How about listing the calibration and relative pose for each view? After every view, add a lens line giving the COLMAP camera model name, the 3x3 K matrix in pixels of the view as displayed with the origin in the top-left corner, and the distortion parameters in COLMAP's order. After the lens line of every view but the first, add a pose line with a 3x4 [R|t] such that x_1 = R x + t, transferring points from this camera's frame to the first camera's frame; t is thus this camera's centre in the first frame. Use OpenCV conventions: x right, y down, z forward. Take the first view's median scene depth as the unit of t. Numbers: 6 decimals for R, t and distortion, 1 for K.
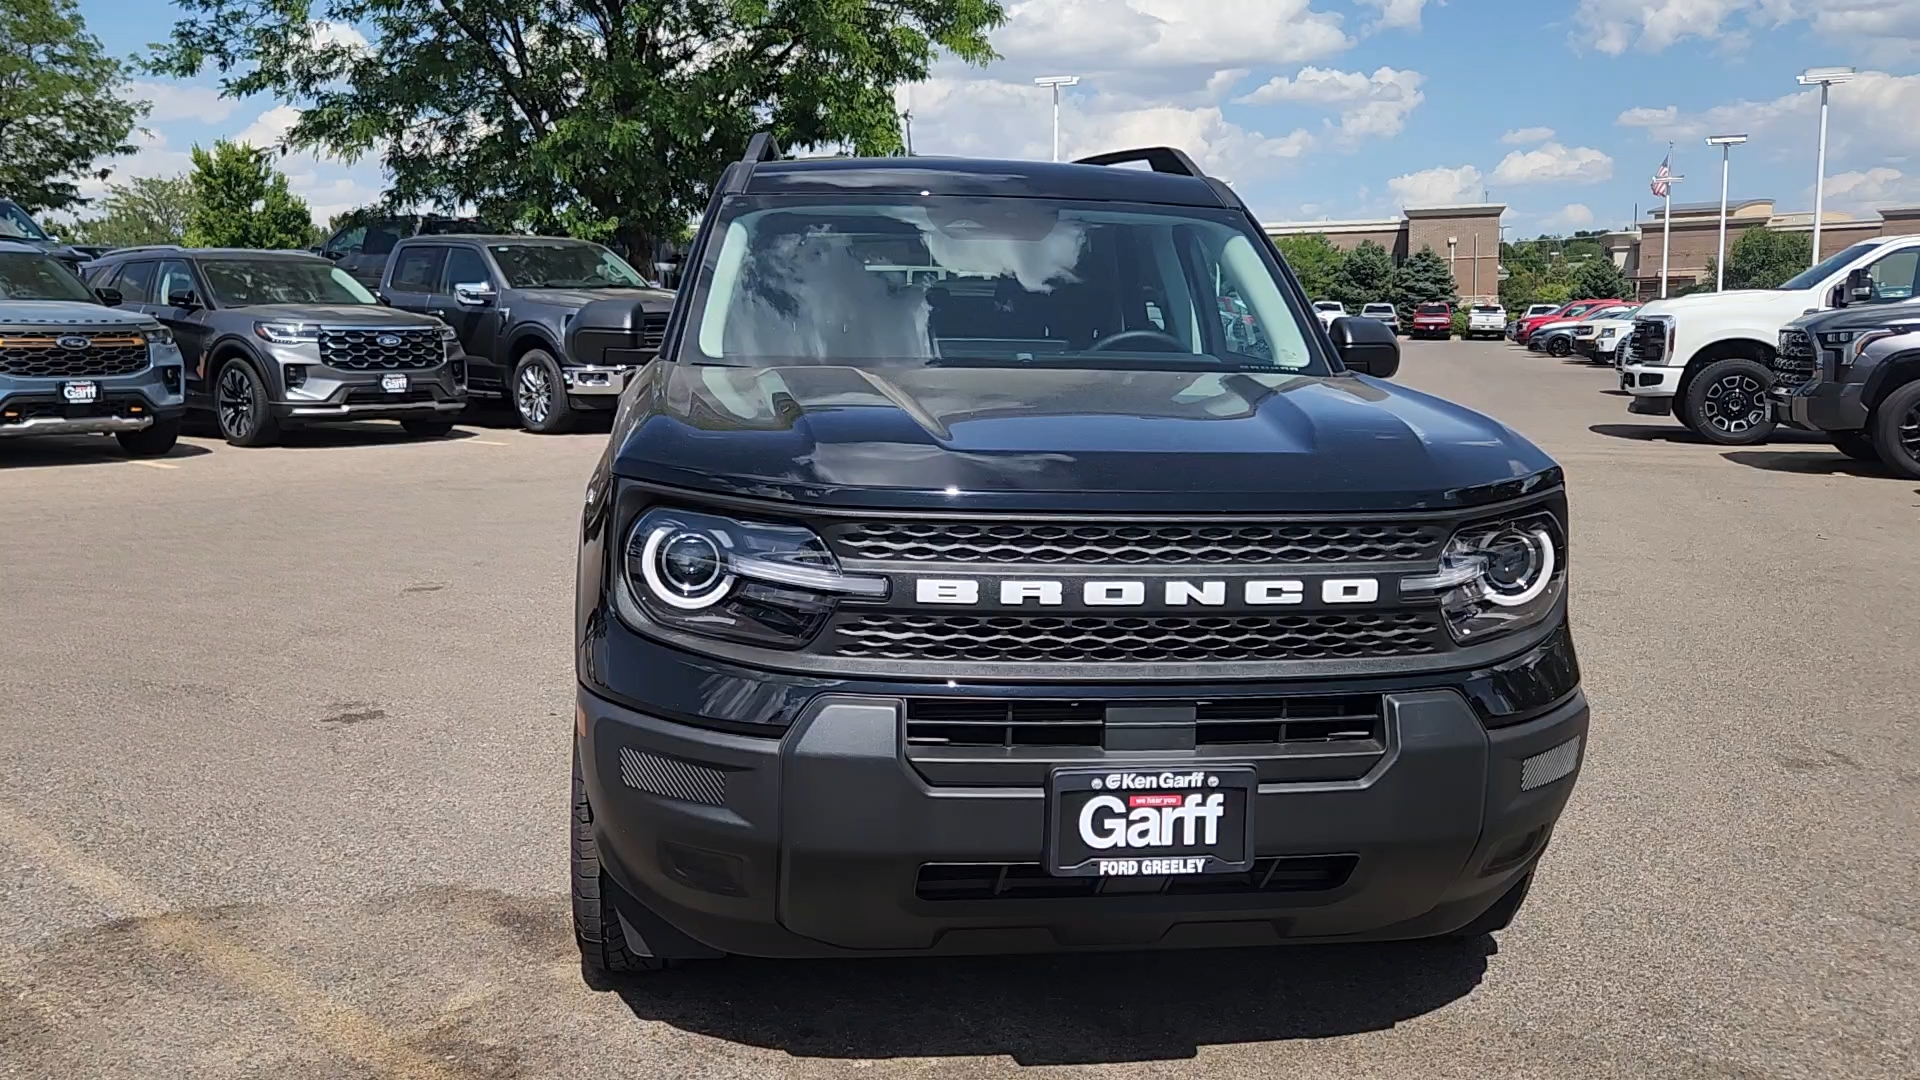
lens RADIAL K [[1634.5, 0, 960.1], [0, 1634.5, 537.4], [0, 0, 1]] dist [0.030695, -0.017360]
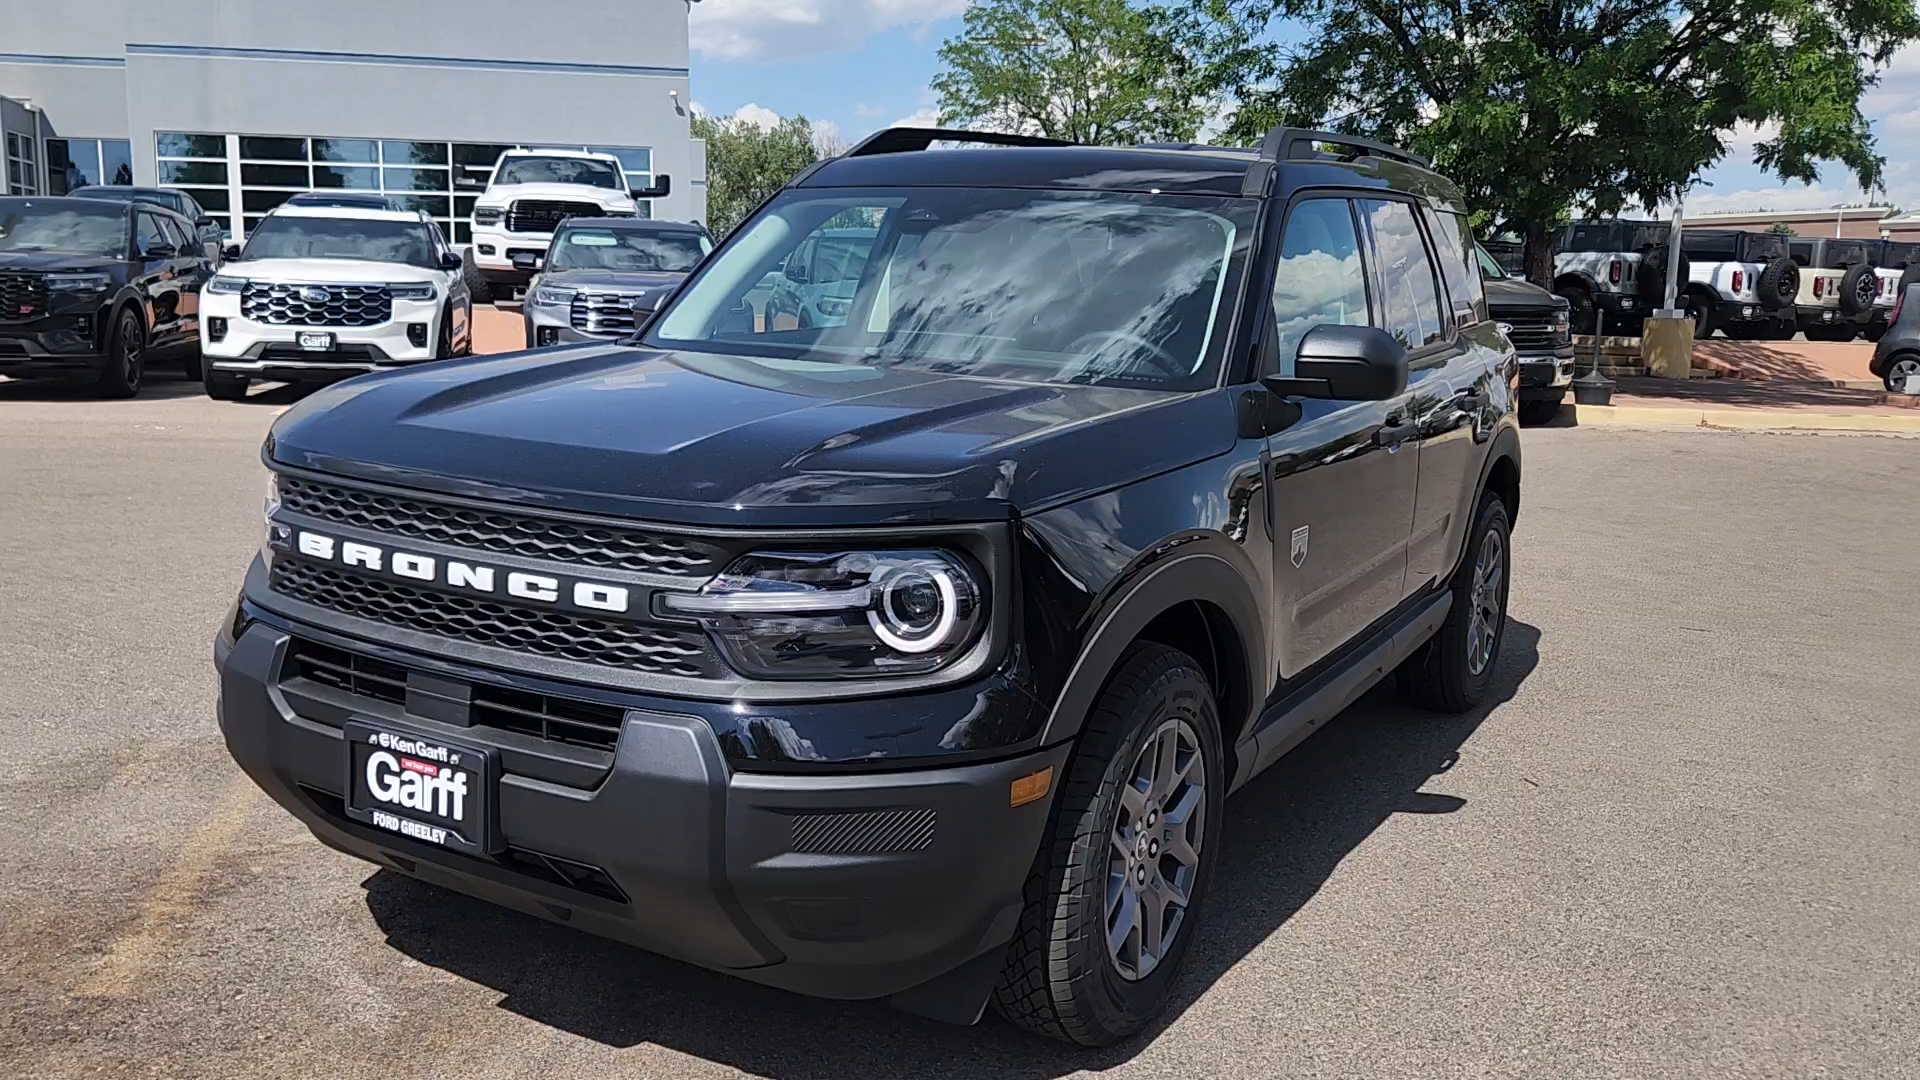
lens RADIAL K [[1634.5, 0, 955.0], [0, 1634.5, 540.8], [0, 0, 1]] dist [0.030695, -0.017360]
pose [[0.790796, 0.114979, -0.601184, 0.982065], [-0.109639, 0.992921, 0.045682, -0.067462], [0.602180, 0.029789, 0.797804, 0.352530]]
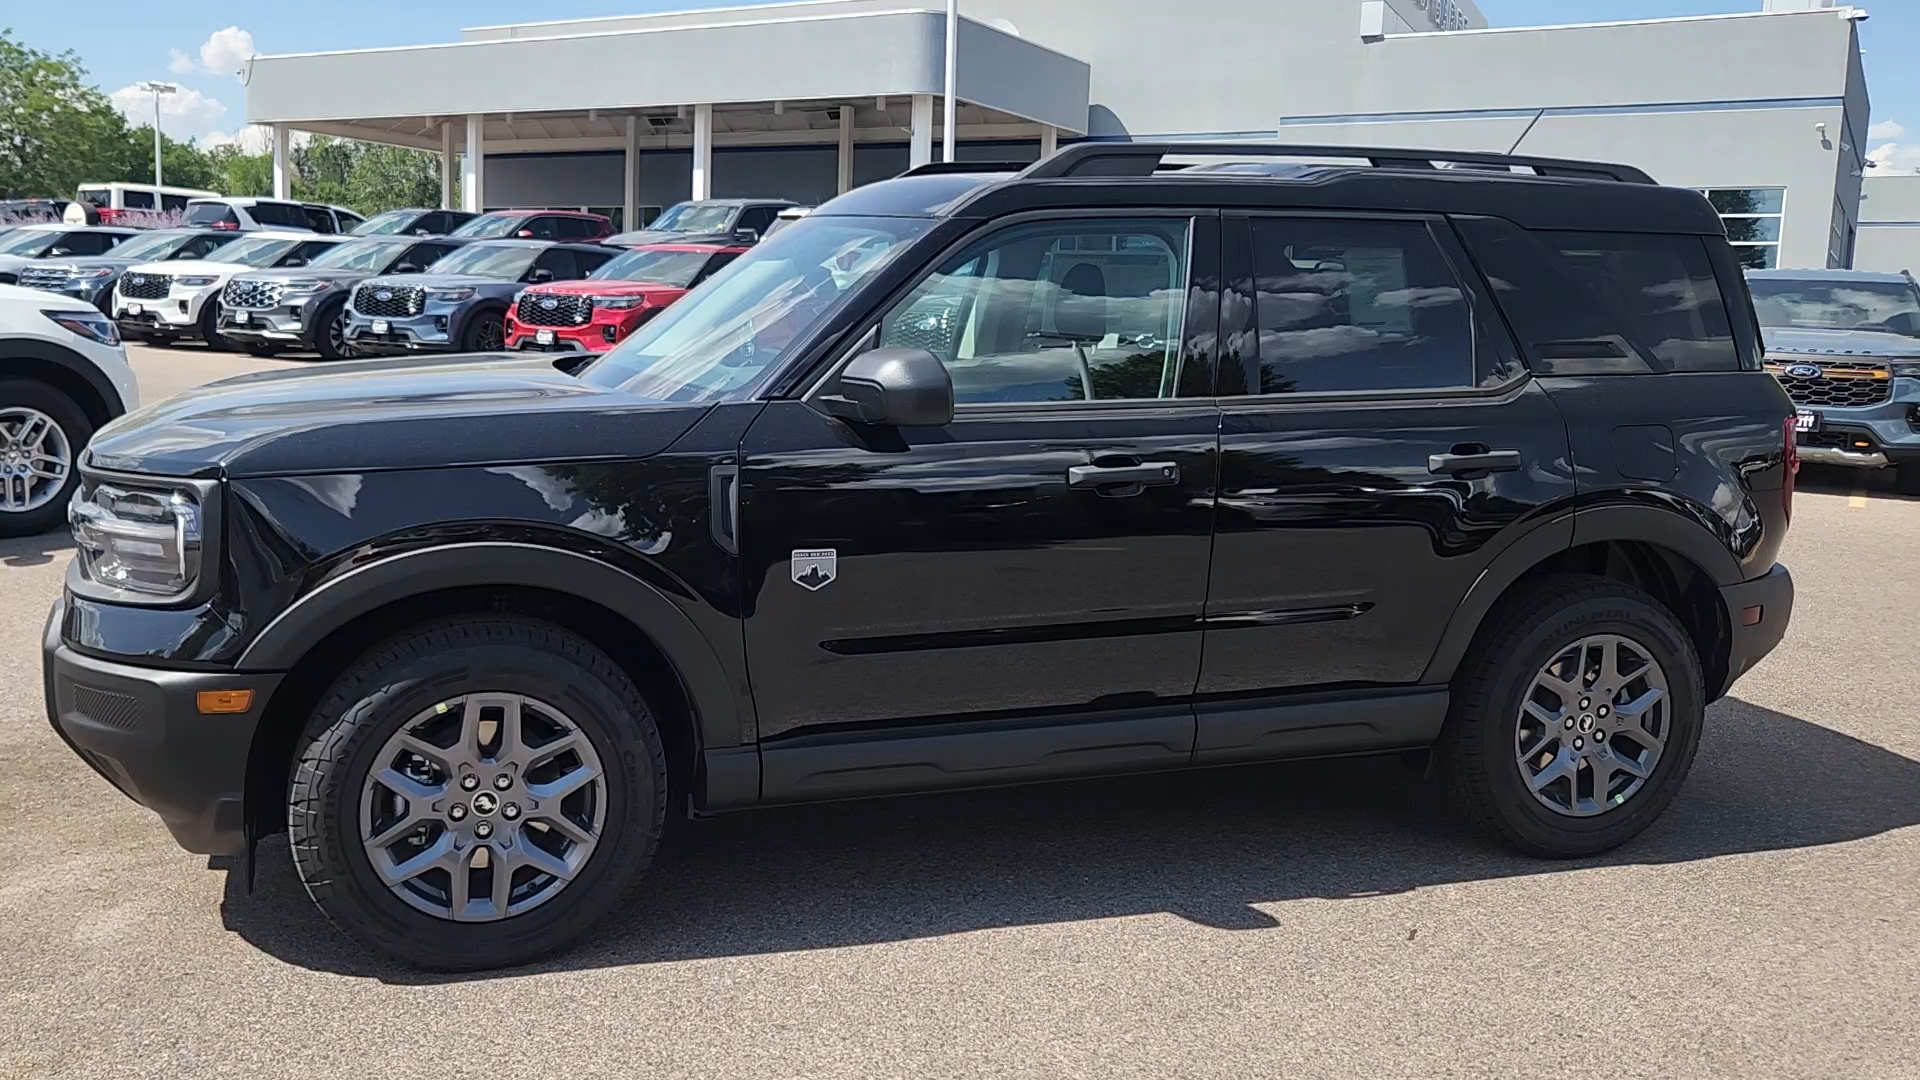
lens RADIAL K [[1634.5, 0, 963.3], [0, 1634.5, 532.7], [0, 0, 1]] dist [0.030695, -0.017360]
pose [[0.189027, 0.147853, -0.970777, 1.698881], [-0.172155, 0.978278, 0.115474, -0.233430], [0.966763, 0.145297, 0.210375, 1.429811]]
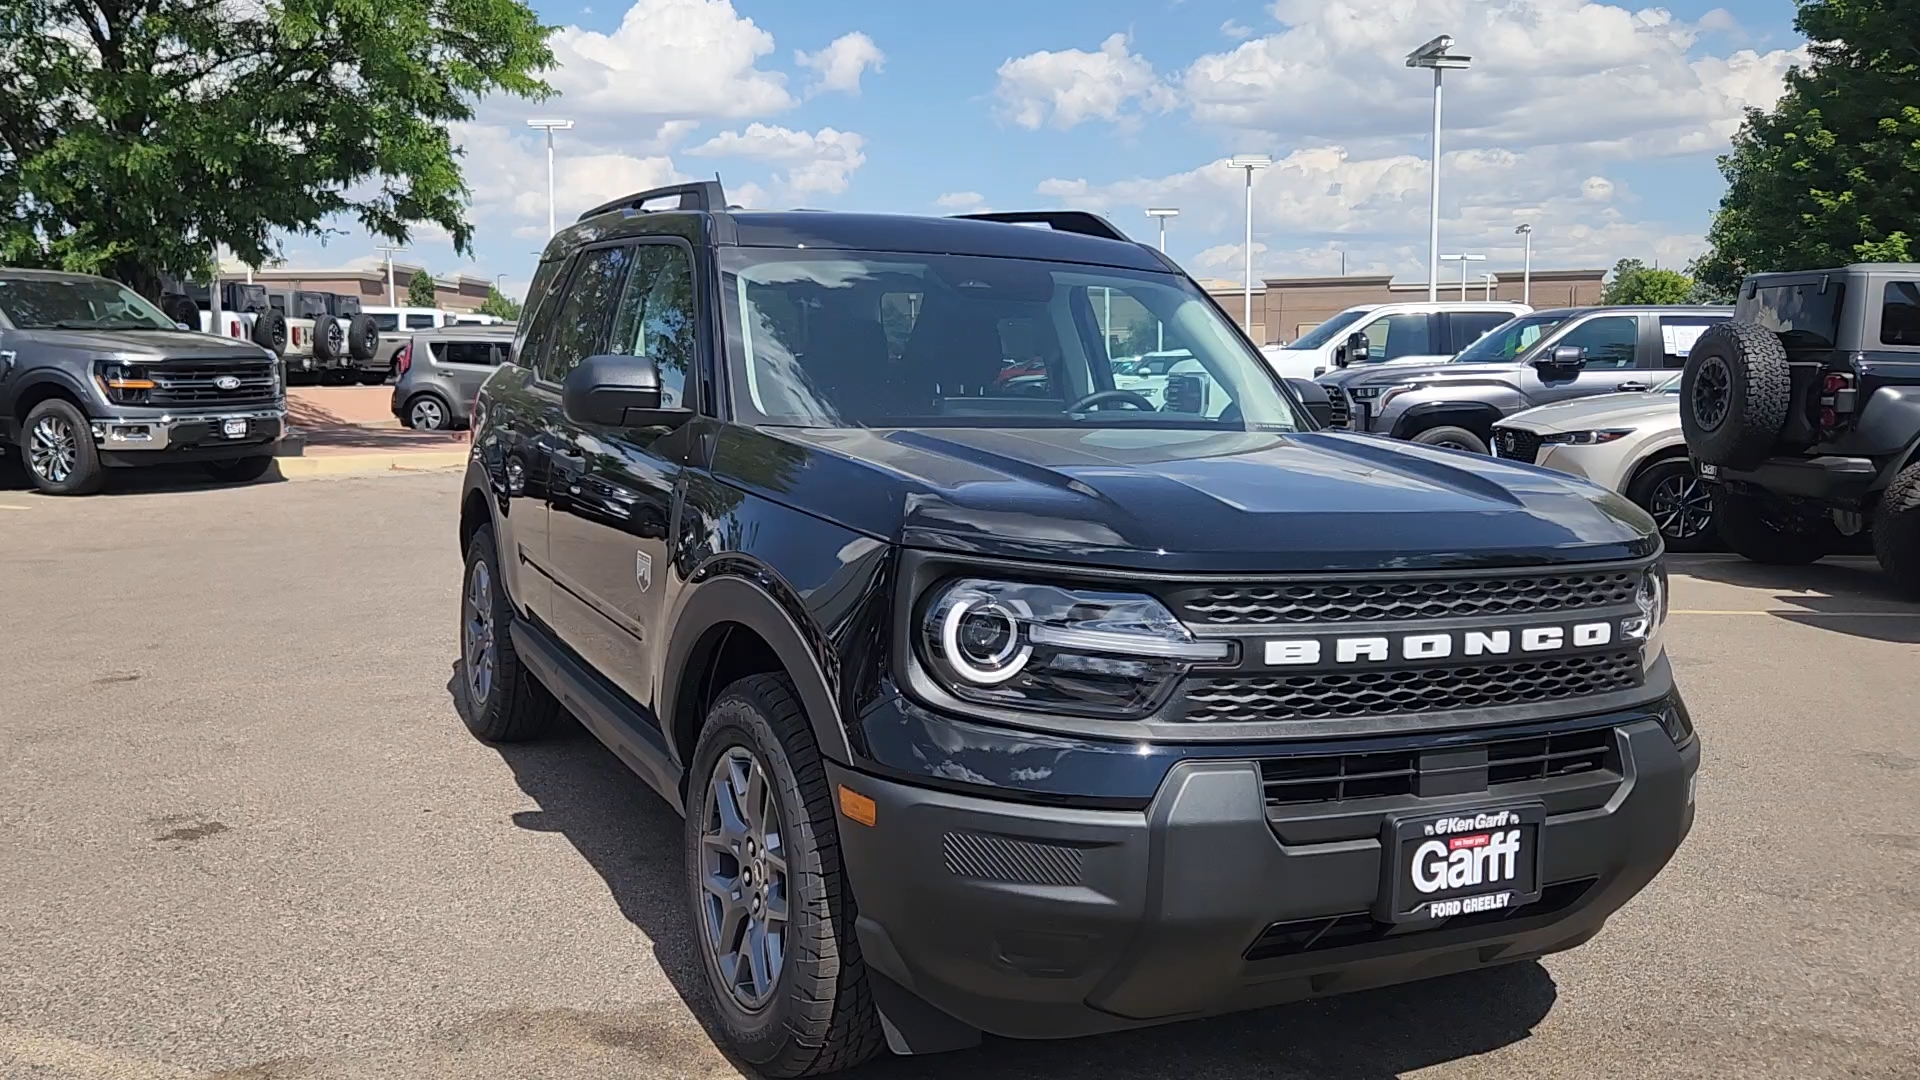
lens RADIAL K [[1634.5, 0, 971.2], [0, 1634.5, 534.7], [0, 0, 1]] dist [0.030695, -0.017360]
pose [[0.945279, -0.024675, 0.325328, -0.508211], [0.034750, 0.999078, -0.025195, -0.020555], [-0.324406, 0.035122, 0.945266, 0.096803]]
